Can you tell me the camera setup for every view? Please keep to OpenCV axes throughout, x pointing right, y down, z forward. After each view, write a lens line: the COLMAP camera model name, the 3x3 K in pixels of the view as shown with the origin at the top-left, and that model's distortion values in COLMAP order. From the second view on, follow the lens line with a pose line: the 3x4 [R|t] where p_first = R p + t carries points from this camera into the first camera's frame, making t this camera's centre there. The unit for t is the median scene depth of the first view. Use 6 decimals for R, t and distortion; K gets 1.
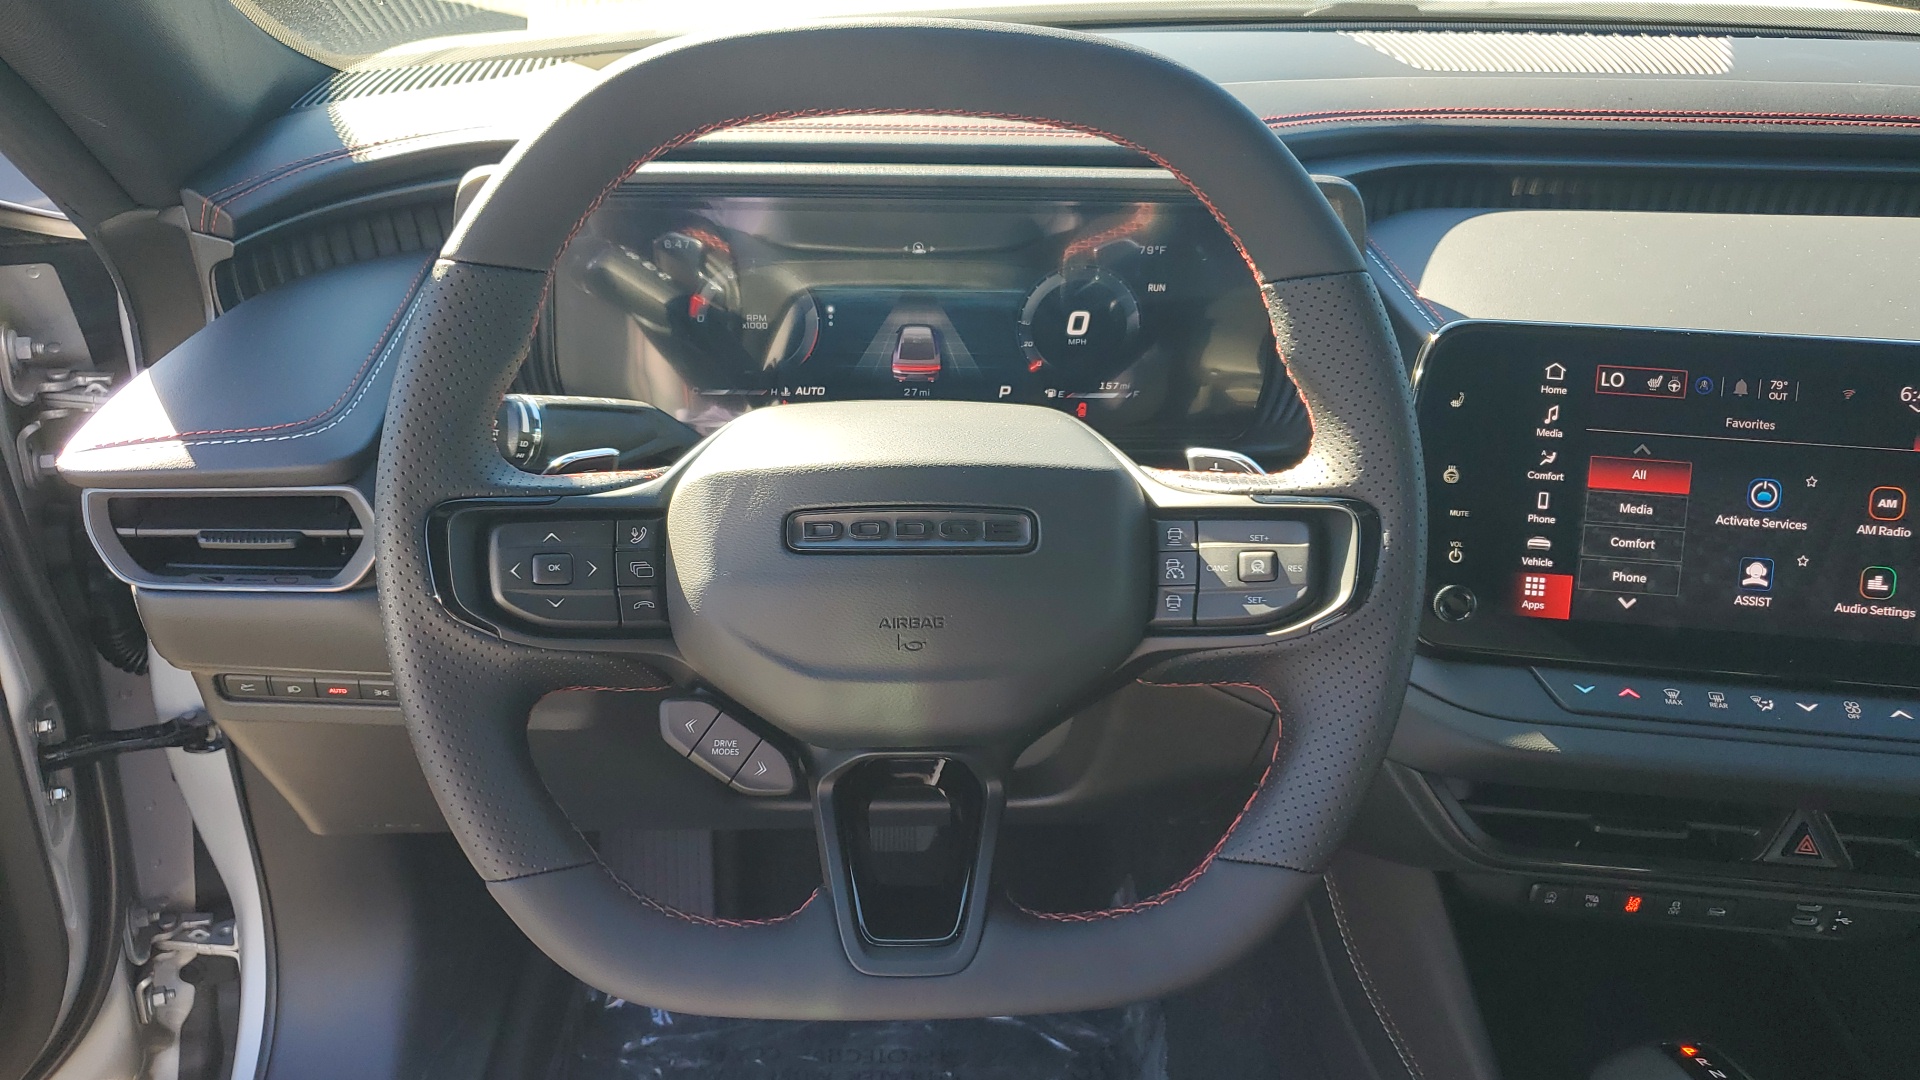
lens RADIAL K [[1435.1, 0, 960.0], [0, 1435.1, 540.0], [0, 0, 1]] dist [0.007529, 0.002356]
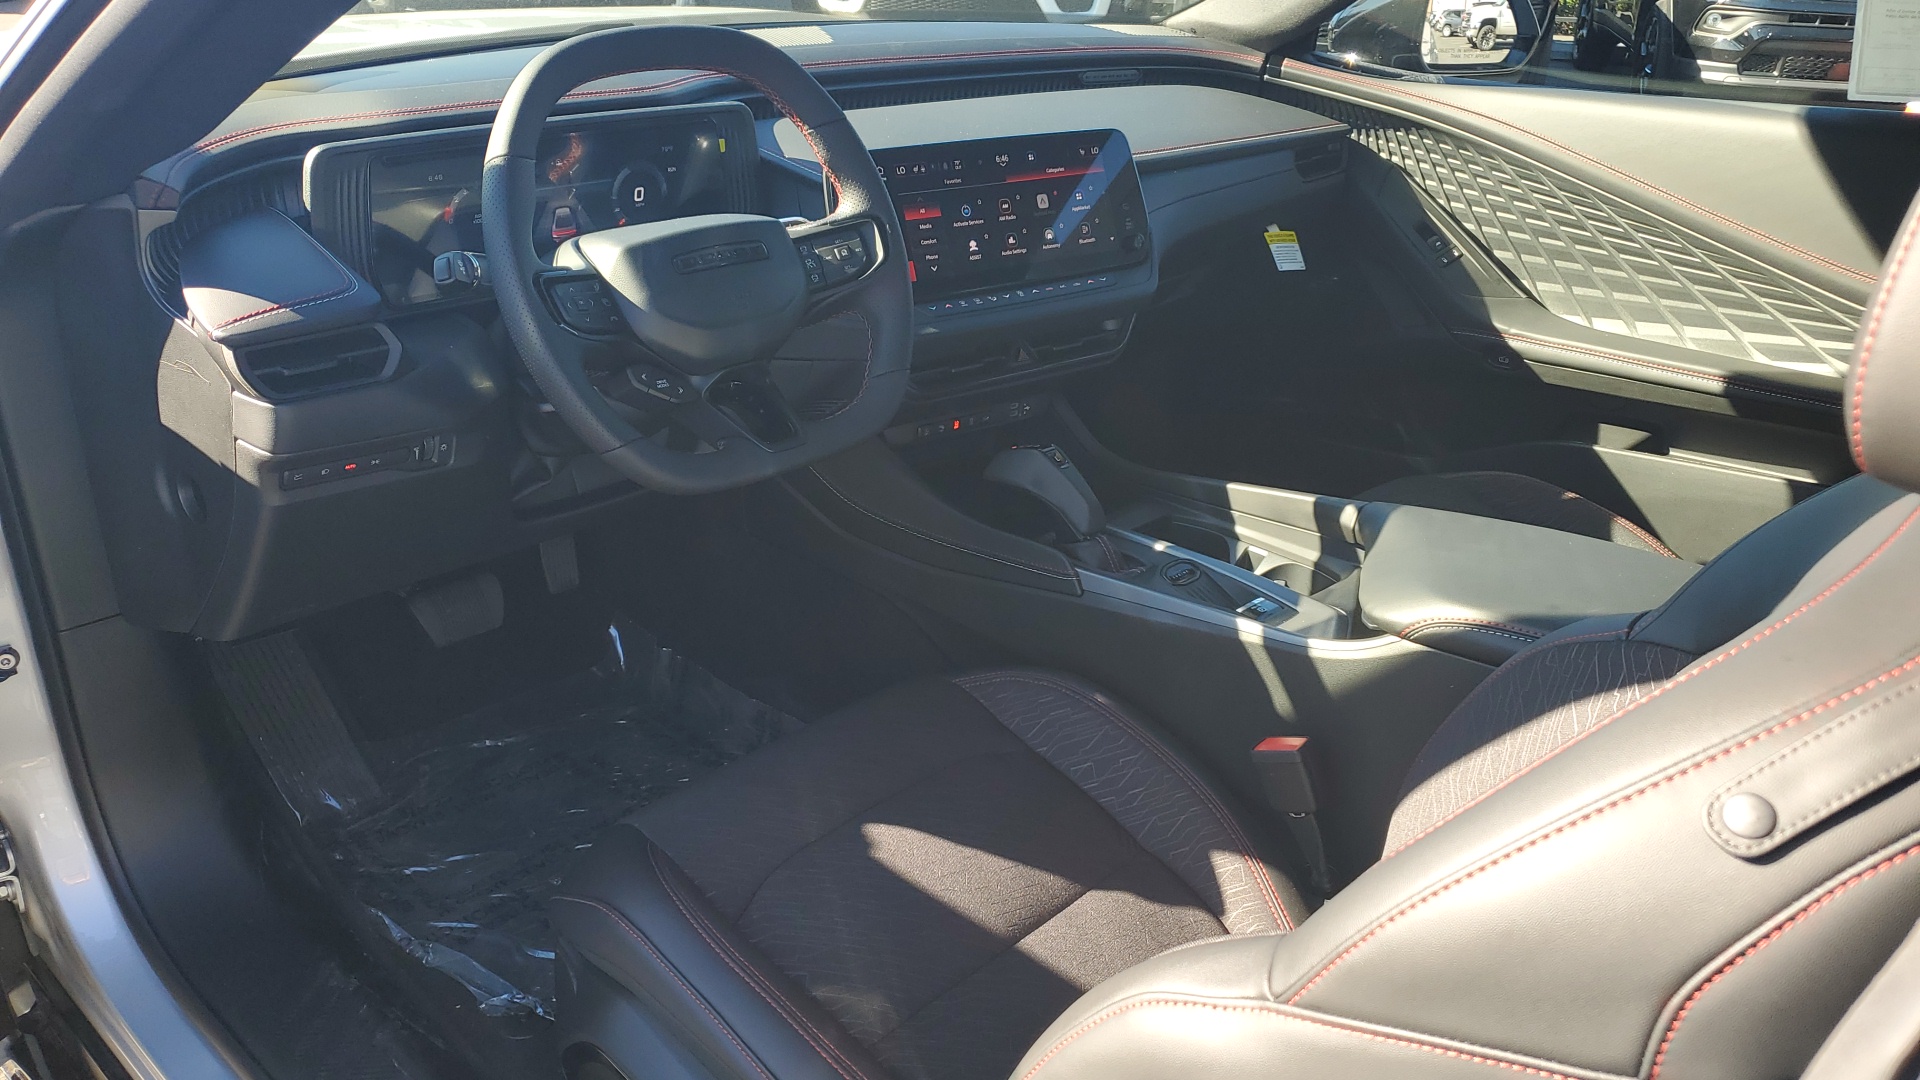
lens RADIAL K [[1435.1, 0, 960.0], [0, 1435.1, 540.0], [0, 0, 1]] dist [0.007529, 0.002356]
pose [[0.715943, -0.289585, 0.635268, -1.050095], [0.298623, 0.949502, 0.096281, 0.242733], [-0.631070, 0.120774, 0.766266, -0.681486]]
